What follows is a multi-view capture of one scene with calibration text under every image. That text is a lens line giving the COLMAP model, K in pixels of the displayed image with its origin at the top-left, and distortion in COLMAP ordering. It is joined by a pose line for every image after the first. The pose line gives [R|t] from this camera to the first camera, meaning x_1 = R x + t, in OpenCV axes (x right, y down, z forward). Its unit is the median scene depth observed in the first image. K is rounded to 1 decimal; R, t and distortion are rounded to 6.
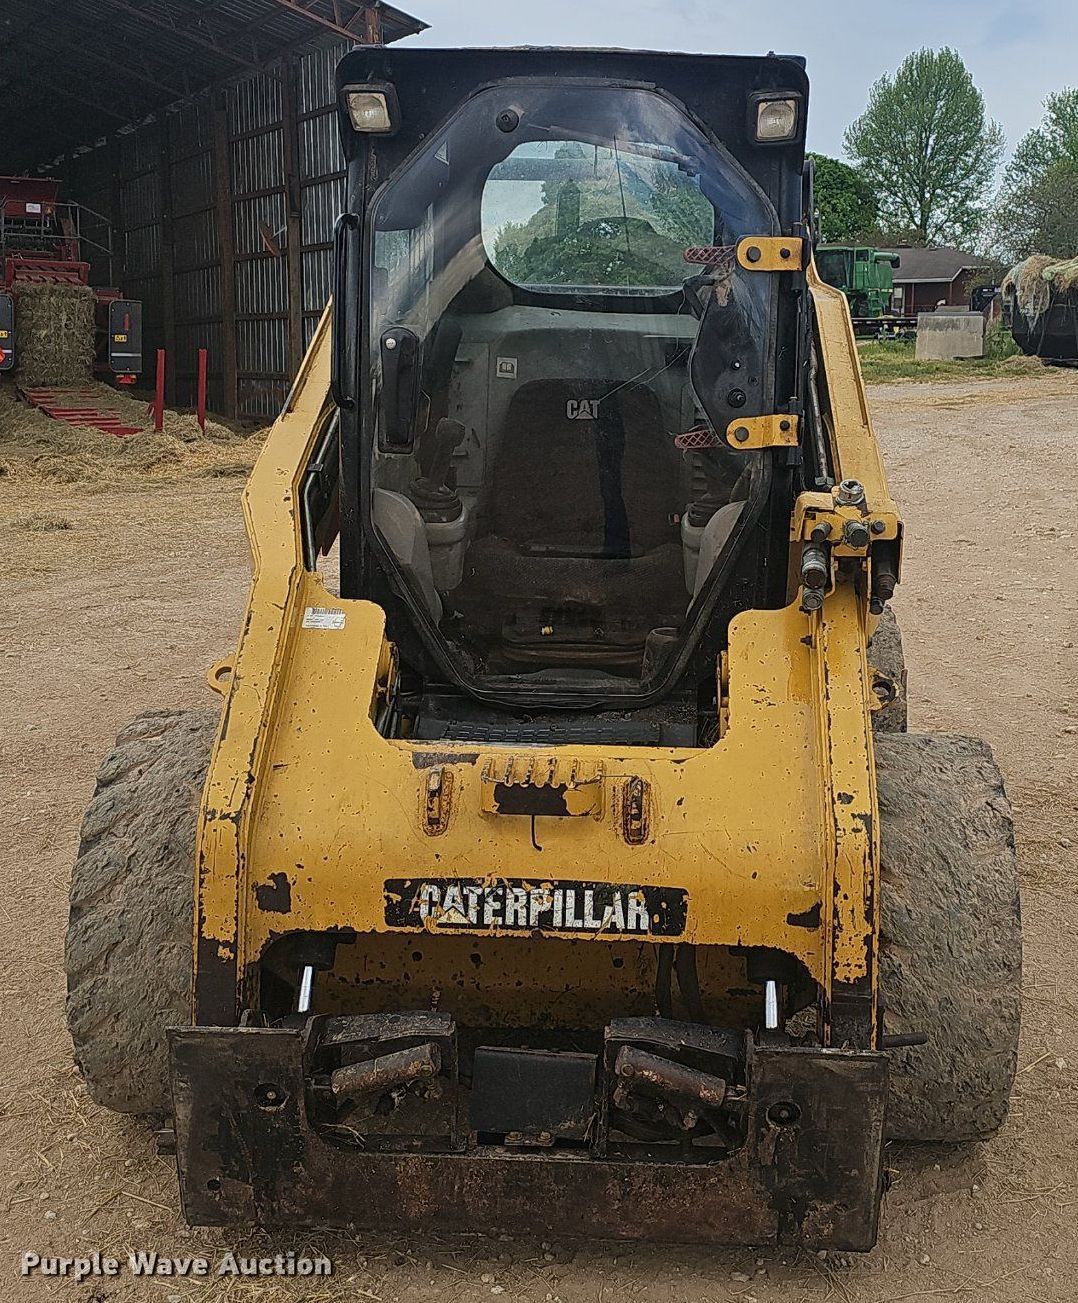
lens RADIAL K [[1638.3, 0, 637.7], [0, 1638.3, 489.0], [0, 0, 1]] dist [0.156807, -0.314739]
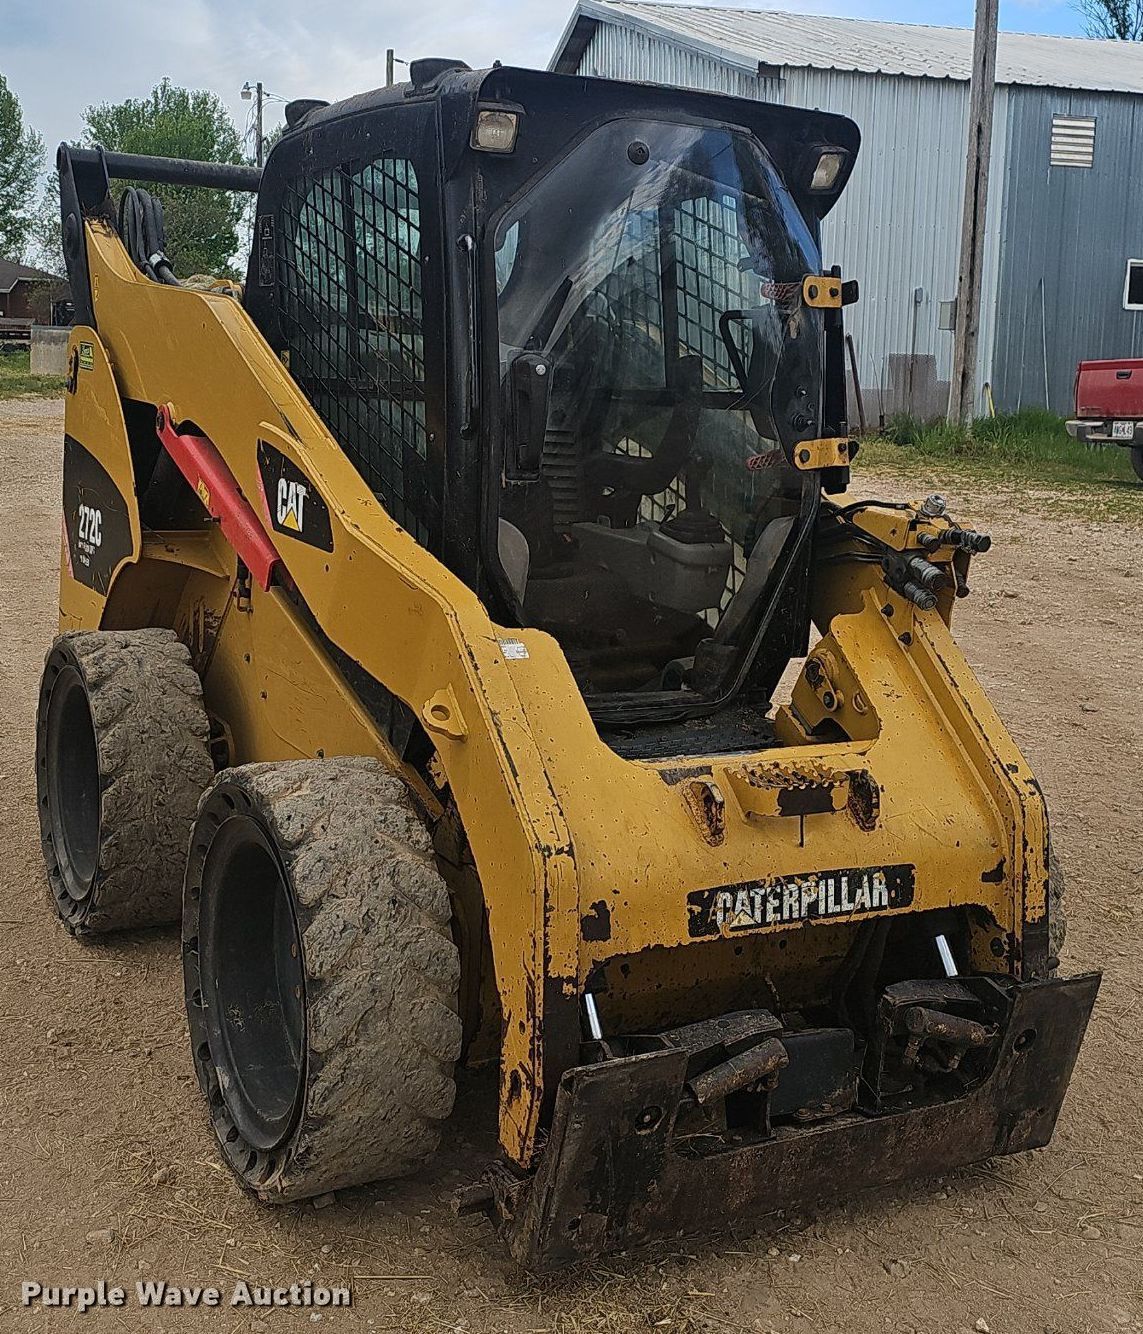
lens RADIAL K [[1626.8, 0, 571.3], [0, 1626.8, 531.9], [0, 0, 1]] dist [0.158612, -0.371750]
pose [[0.860176, -0.035042, 0.508791, -0.726152], [0.026730, 0.999363, 0.023638, -0.014659], [-0.509296, -0.006733, 0.860565, 0.161812]]
